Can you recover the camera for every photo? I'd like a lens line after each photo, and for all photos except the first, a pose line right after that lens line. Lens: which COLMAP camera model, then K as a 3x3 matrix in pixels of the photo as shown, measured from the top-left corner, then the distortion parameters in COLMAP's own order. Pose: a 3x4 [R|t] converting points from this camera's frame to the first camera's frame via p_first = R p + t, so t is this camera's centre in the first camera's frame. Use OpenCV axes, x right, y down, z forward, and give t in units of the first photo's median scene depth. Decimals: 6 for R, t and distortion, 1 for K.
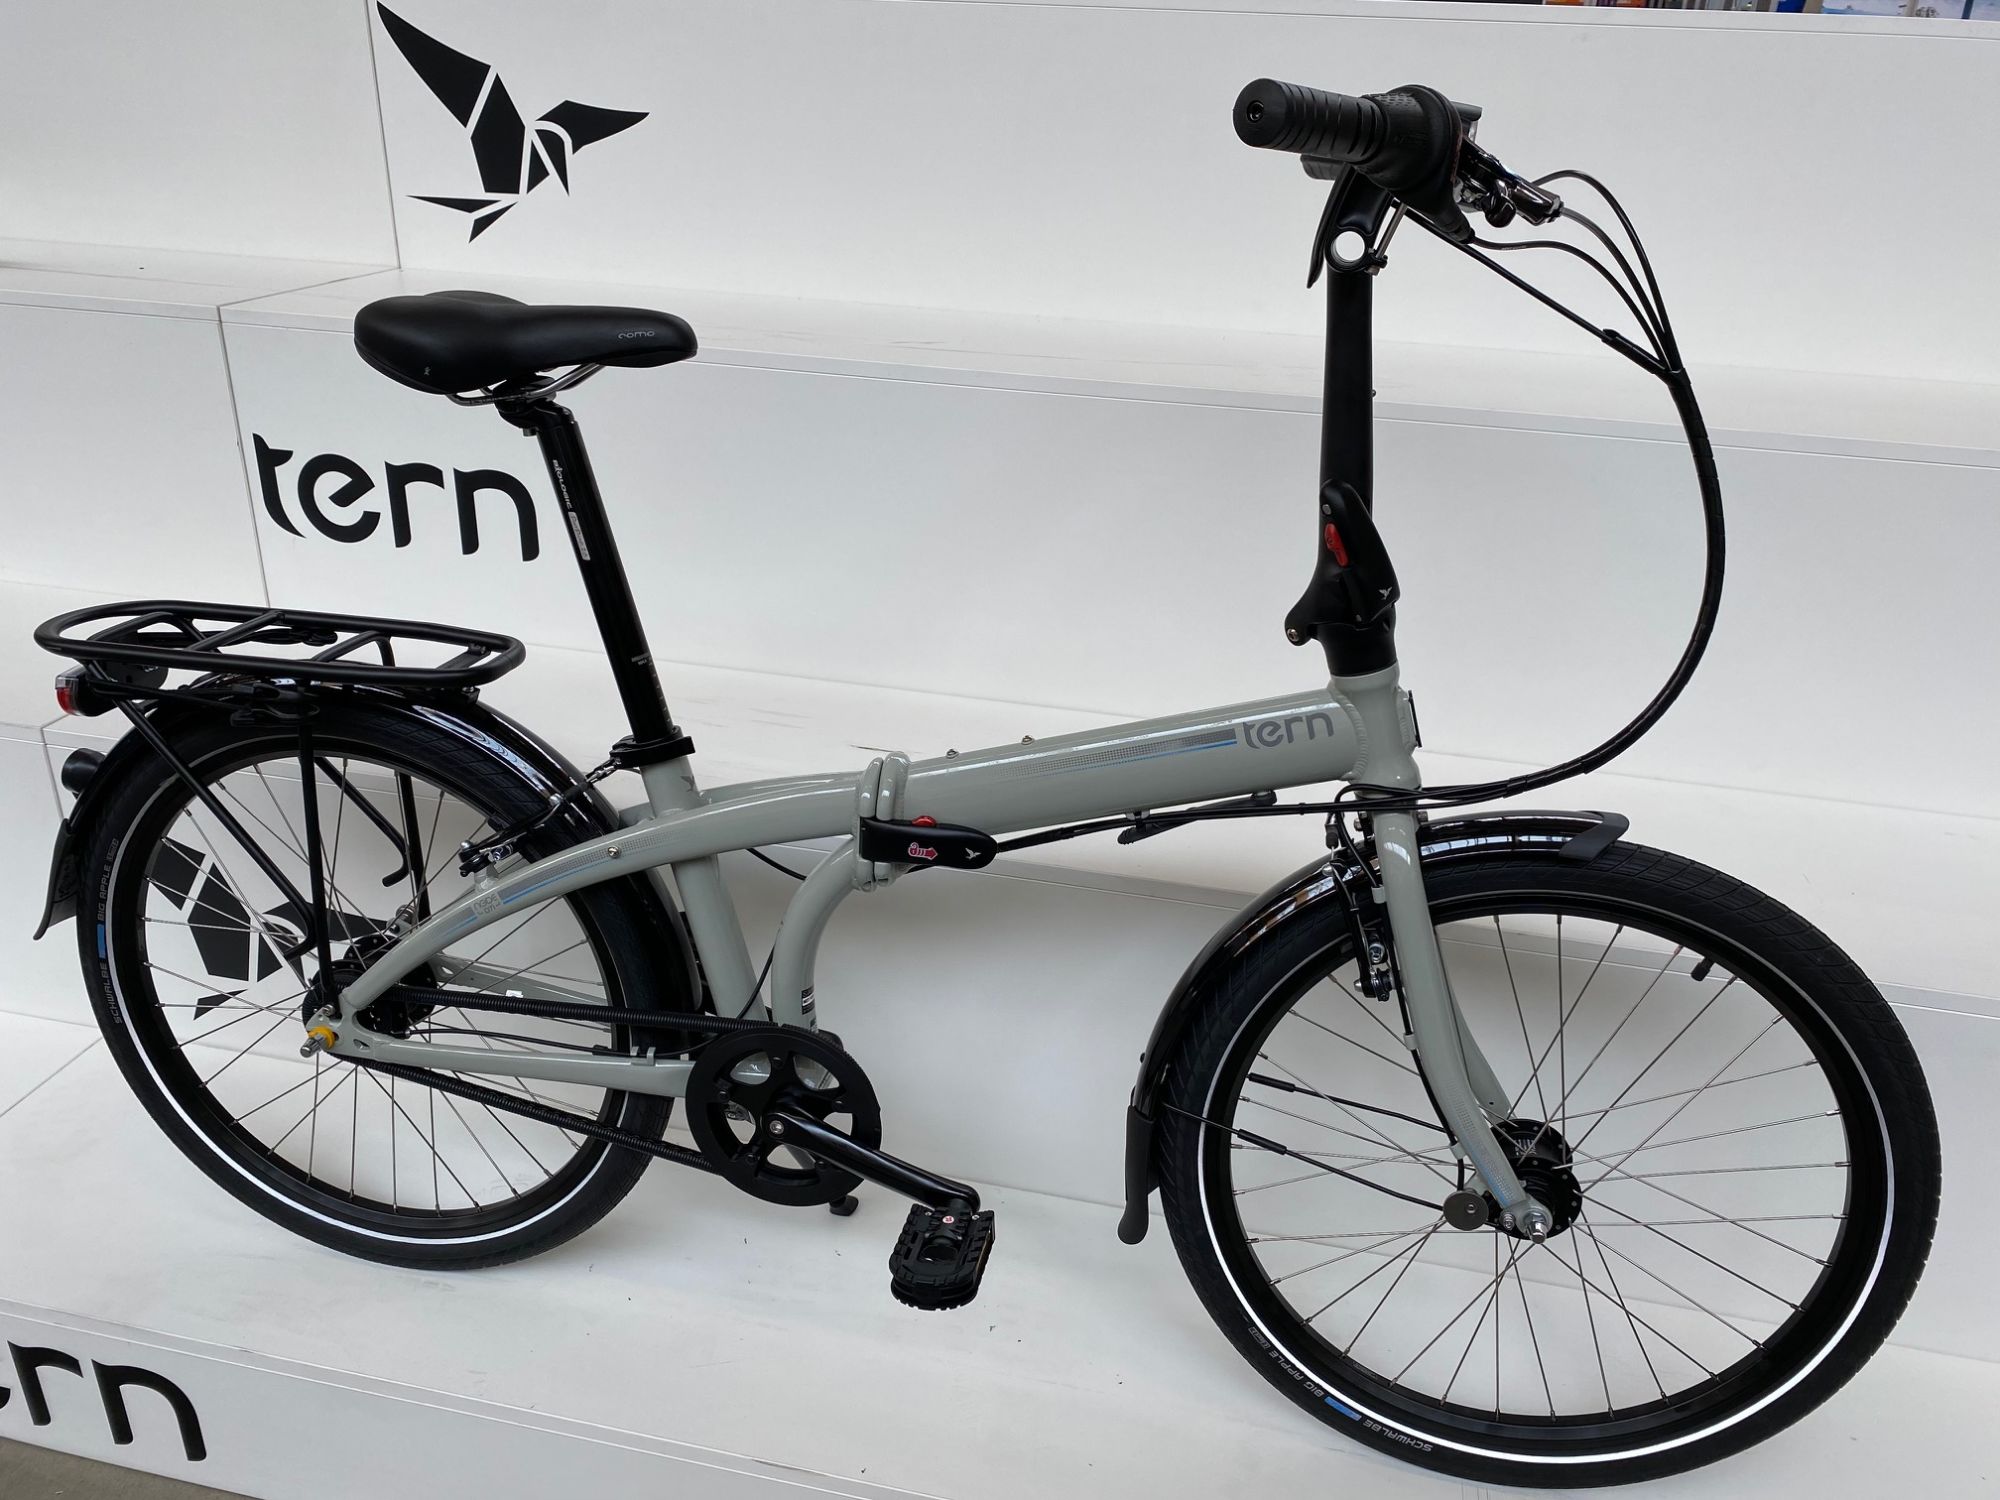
lens RADIAL K [[1516.9, 0, 1006.2], [0, 1516.9, 754.7], [0, 0, 1]] dist [-0.006688, -0.004923]
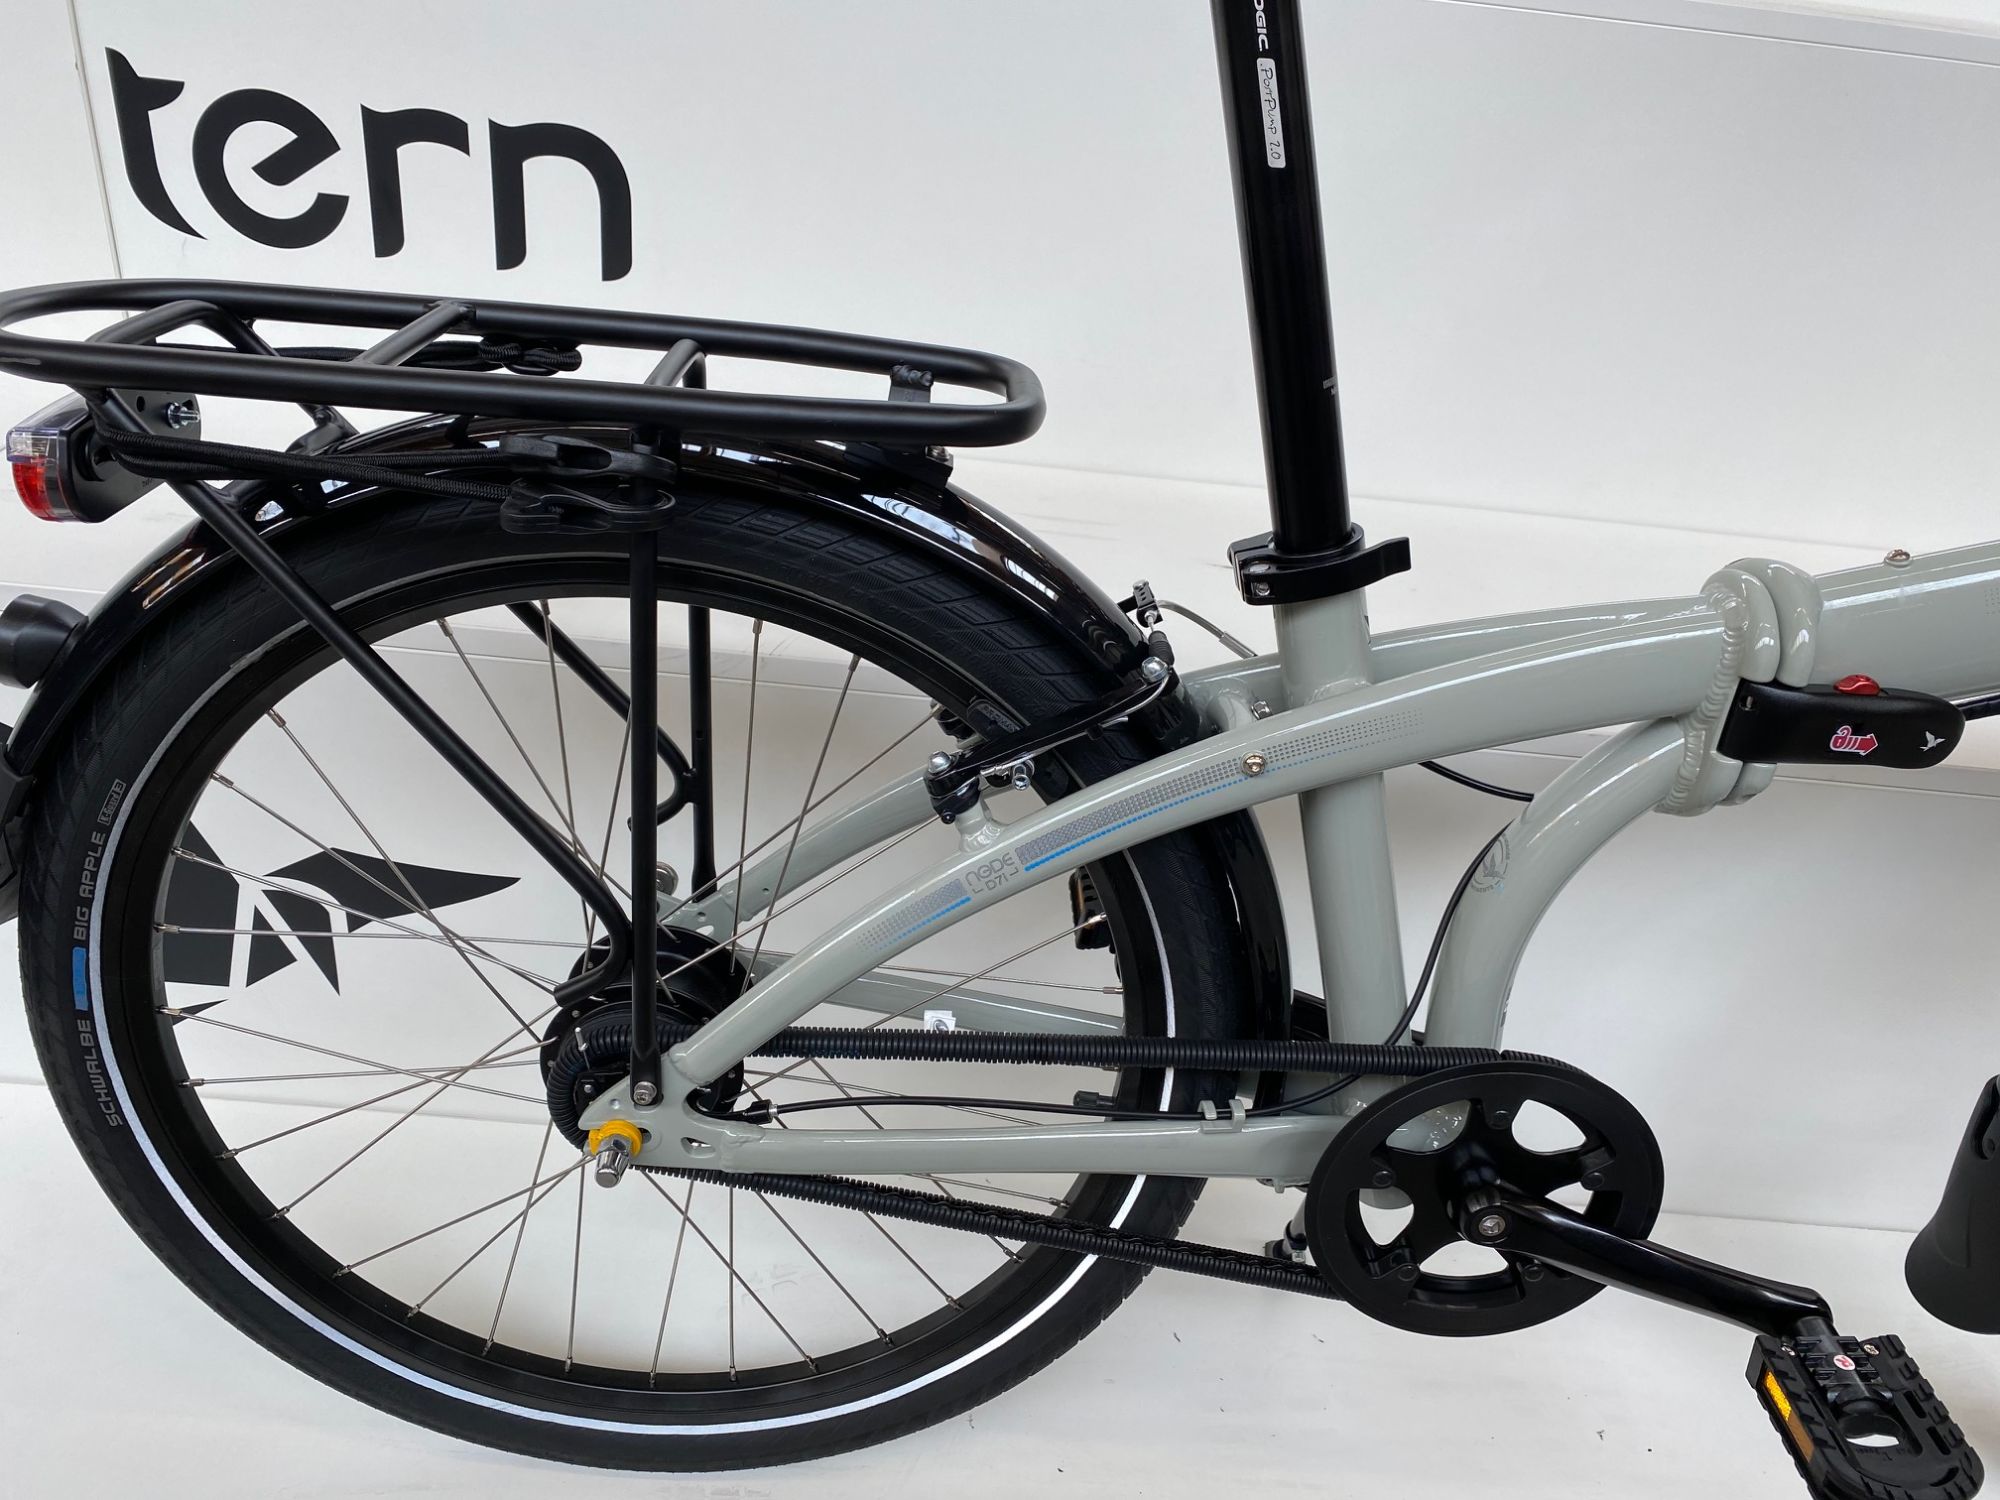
lens RADIAL K [[1508.8, 0, 1000.0], [0, 1508.8, 750.0], [0, 0, 1]] dist [0.003083, -0.009330]
pose [[0.975185, -0.046887, 0.216371, -0.427401], [0.023470, 0.993704, 0.109552, -0.000184], [-0.220145, -0.101756, 0.970145, 0.478608]]
